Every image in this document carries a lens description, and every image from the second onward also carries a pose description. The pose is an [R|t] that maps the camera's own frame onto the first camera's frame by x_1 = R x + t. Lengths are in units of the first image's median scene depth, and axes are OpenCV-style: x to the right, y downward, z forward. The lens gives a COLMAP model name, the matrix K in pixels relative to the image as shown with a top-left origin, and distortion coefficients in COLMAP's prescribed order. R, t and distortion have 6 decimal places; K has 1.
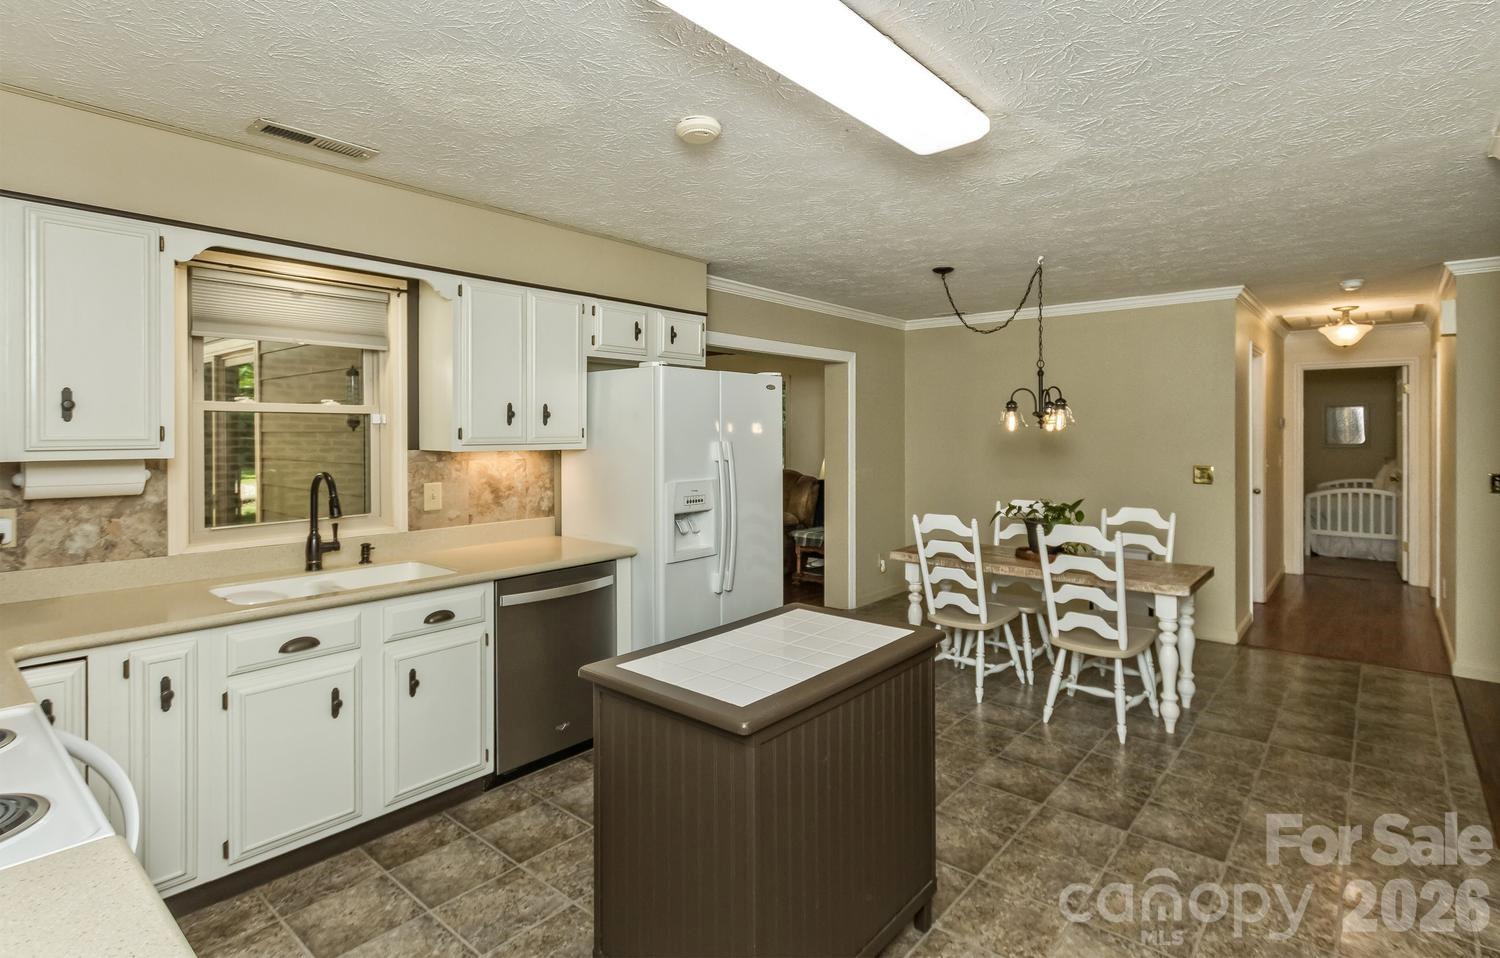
lens RADIAL K [[730.4, 0, 740.1], [0, 730.4, 427.3], [0, 0, 1]] dist [0.017231, -0.004124]
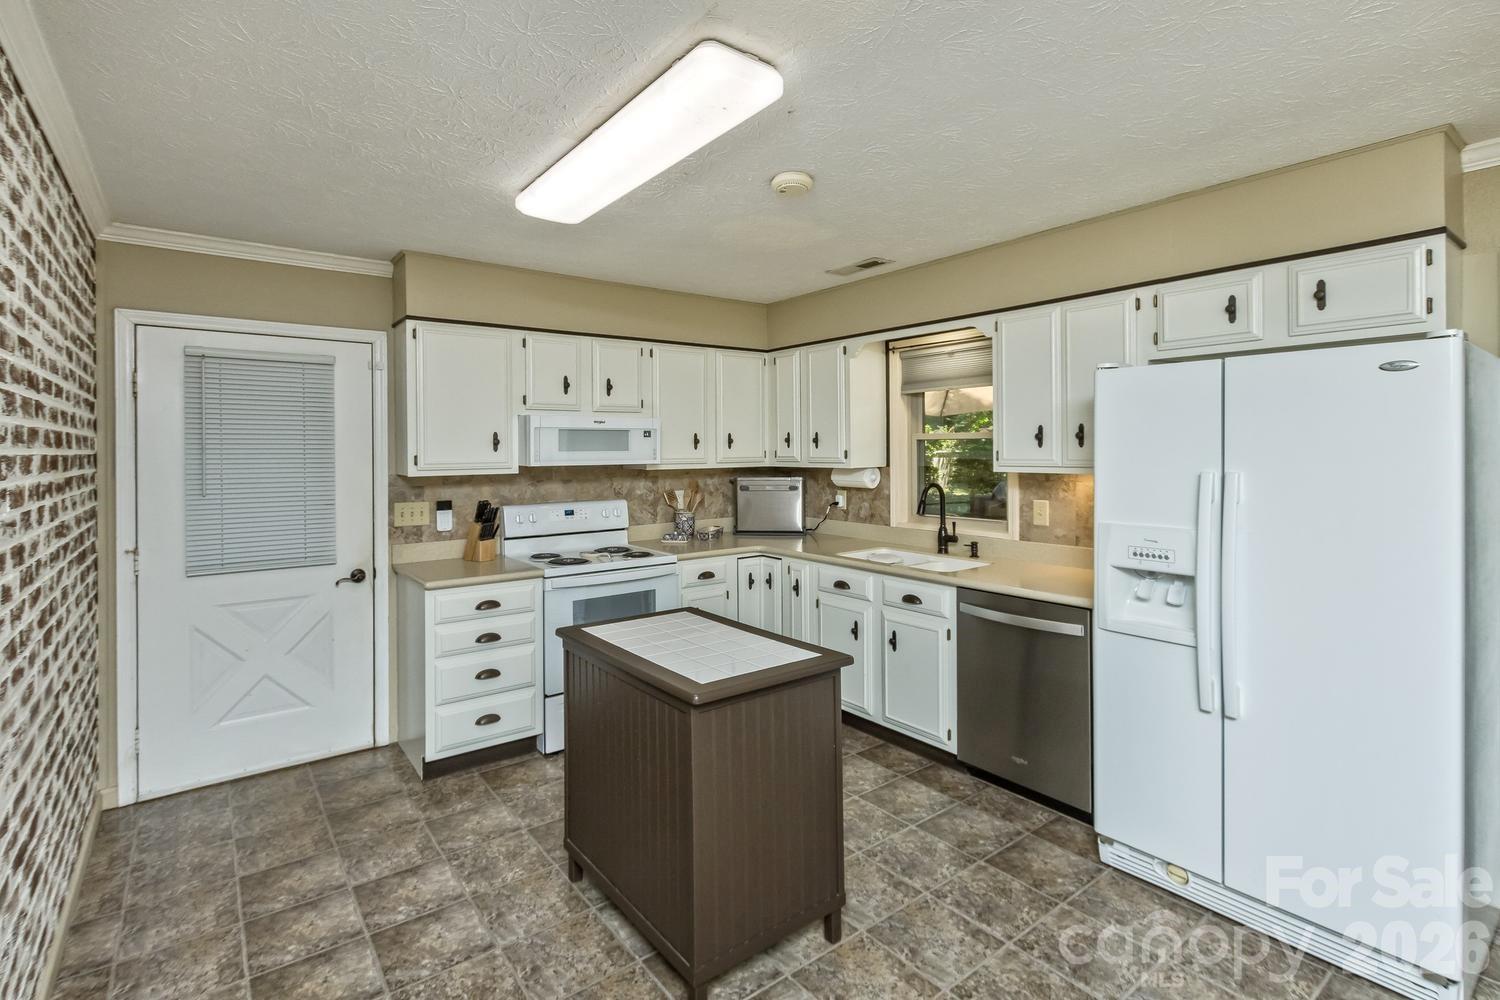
lens RADIAL K [[722.7, 0, 772.4], [0, 722.7, 455.1], [0, 0, 1]] dist [0.001120, 0.001375]
pose [[-0.185464, 0.004382, -0.982641, 0.727114], [0.006572, 0.999973, 0.003218, 0.003316], [0.982629, -0.005861, -0.185488, 0.840338]]
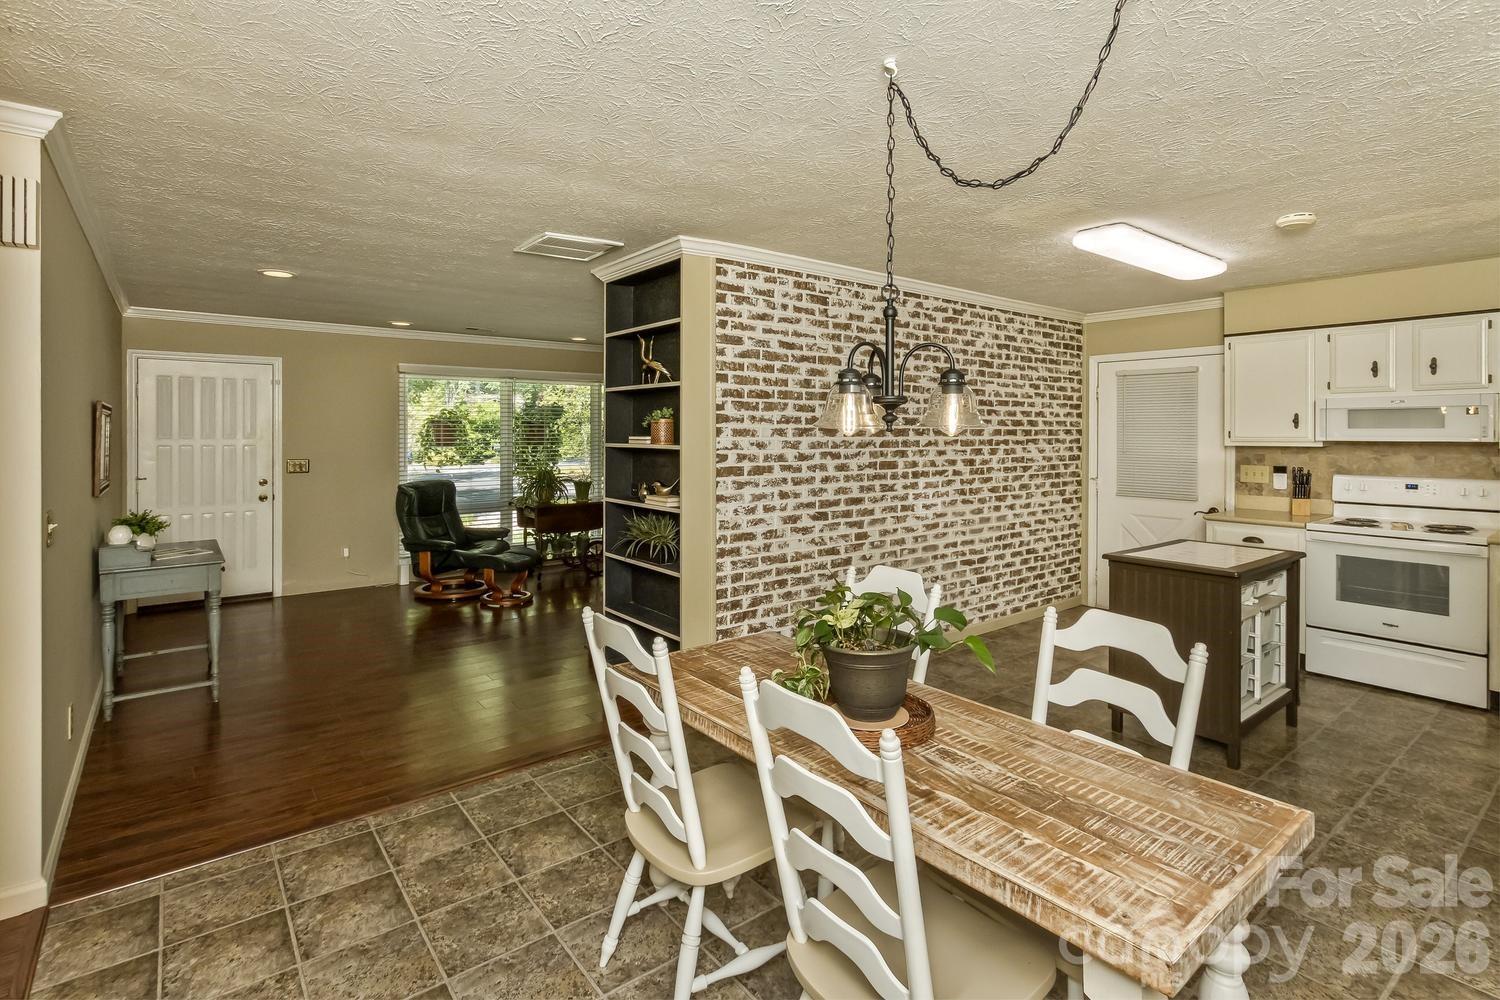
lens RADIAL K [[722.7, 0, 742.7], [0, 722.7, 428.5], [0, 0, 1]] dist [0.001120, 0.001375]
pose [[-0.986929, -0.002863, 0.161131, 0.545239], [-0.003266, 0.999992, -0.002239, 0.005450], [-0.161123, -0.002736, -0.986931, 1.812621]]
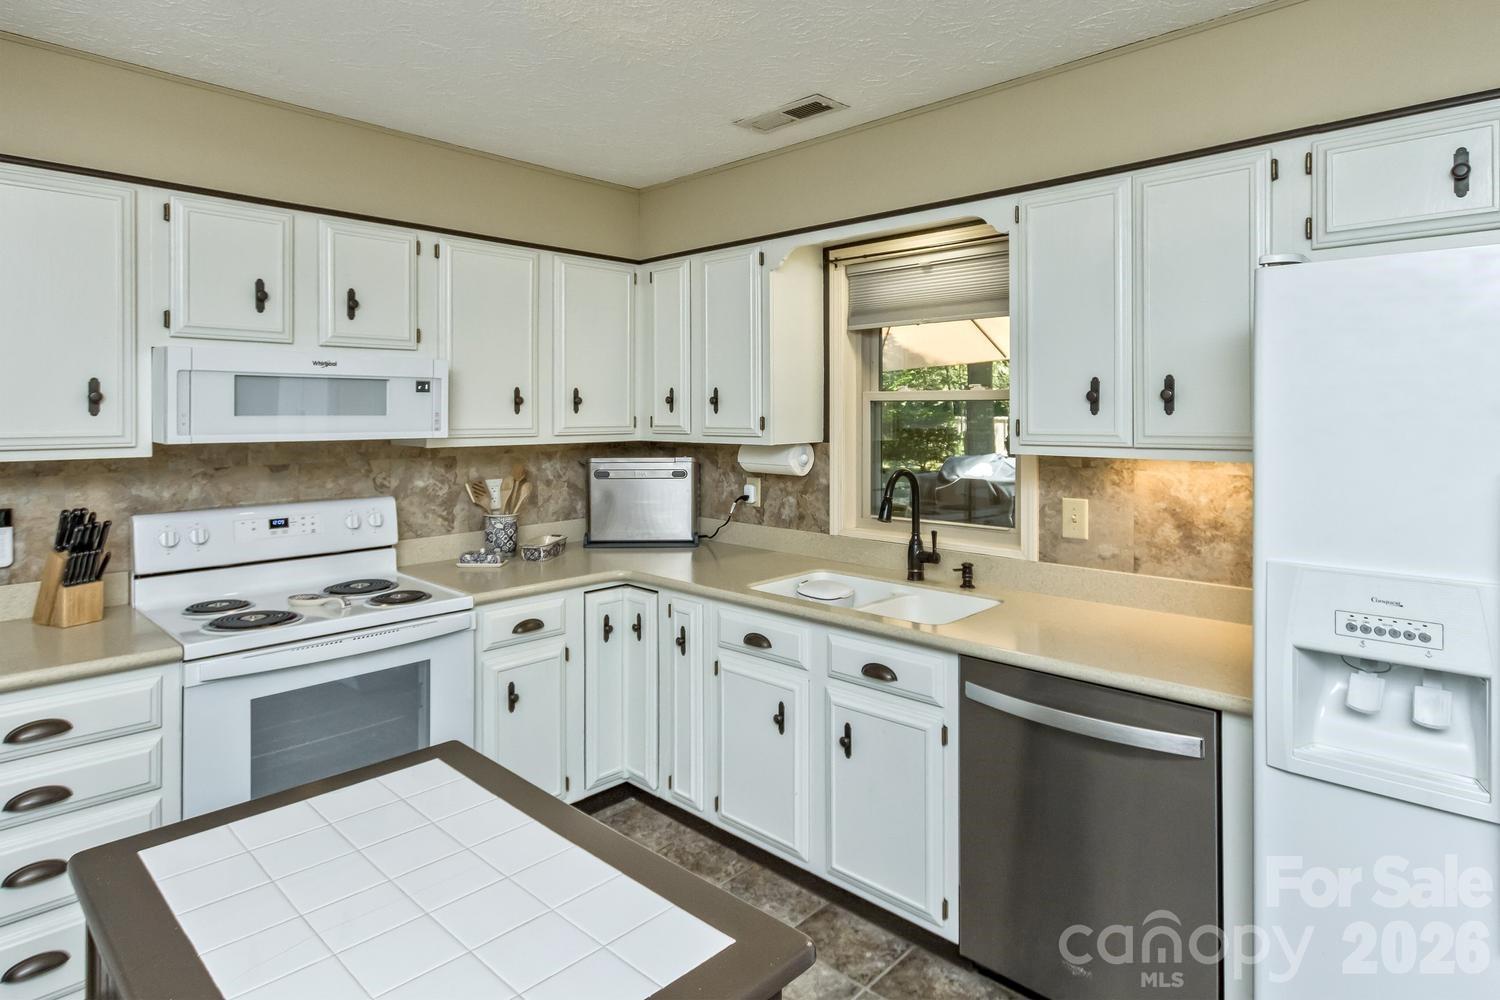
lens RADIAL K [[825.4, 0, 816.3], [0, 825.4, 418.1], [0, 0, 1]] dist [0.007244, -0.001834]
pose [[0.000730, 0.001446, -0.999999, 0.361304], [0.000928, 0.999999, 0.001447, -0.000161], [0.999999, -0.000929, 0.000729, 0.789296]]
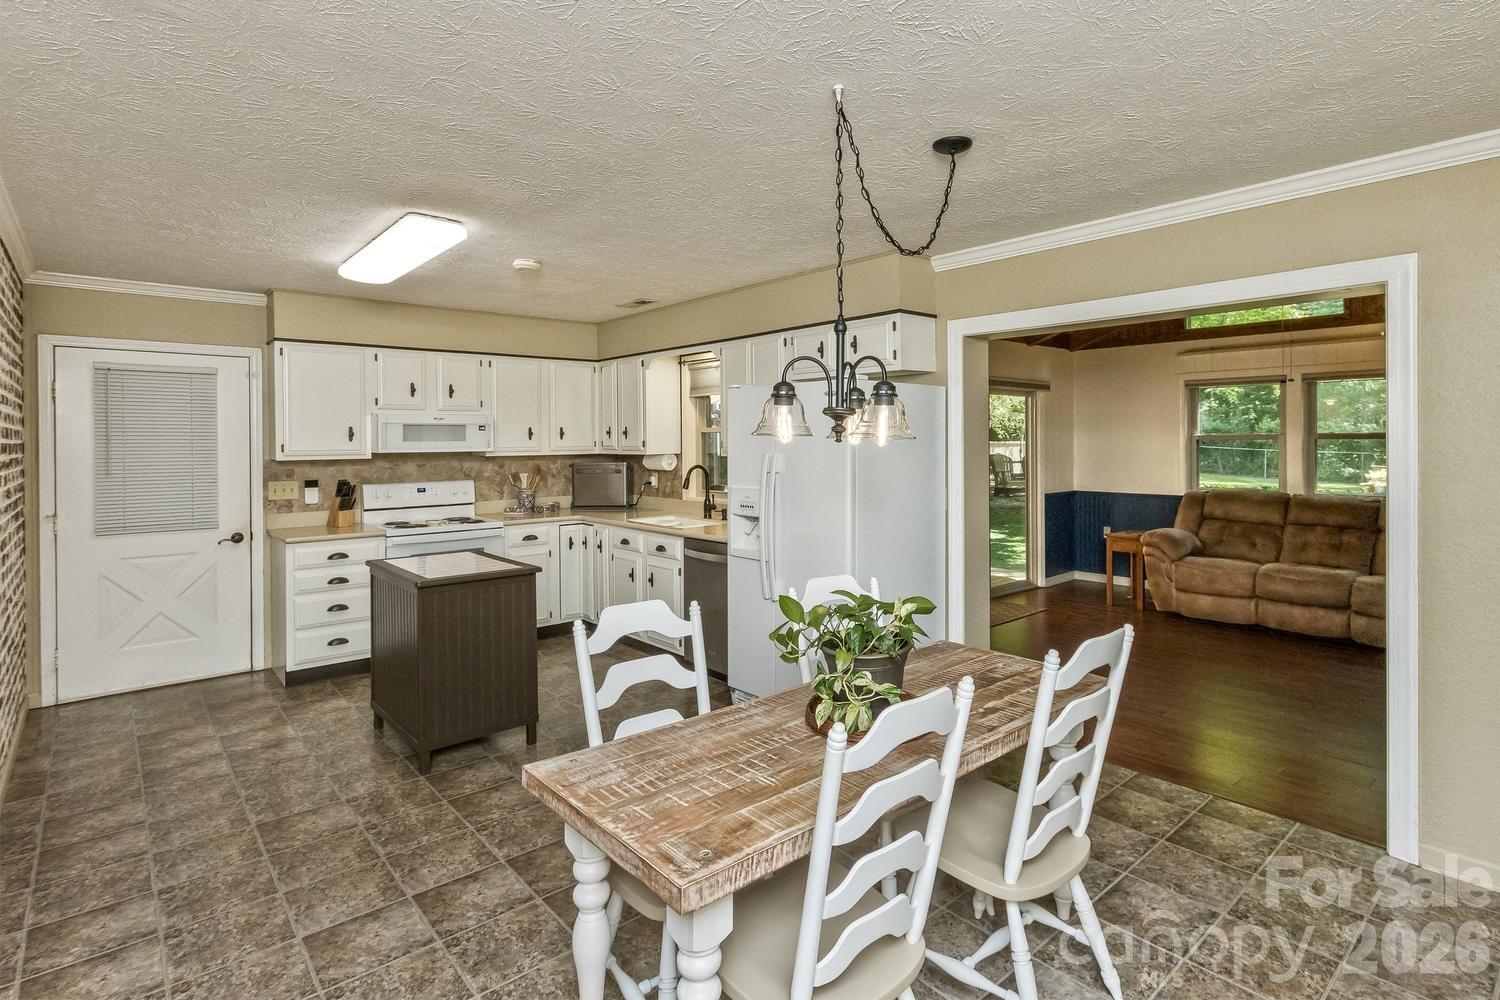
lens RADIAL K [[760.7, 0, 812.6], [0, 760.7, 447.2], [0, 0, 1]] dist [0.007638, -0.002917]
pose [[-0.105365, 0.005534, -0.994418, 1.144043], [0.007049, 0.999964, 0.004818, 0.009290], [0.994409, -0.006501, -0.105400, 1.308668]]
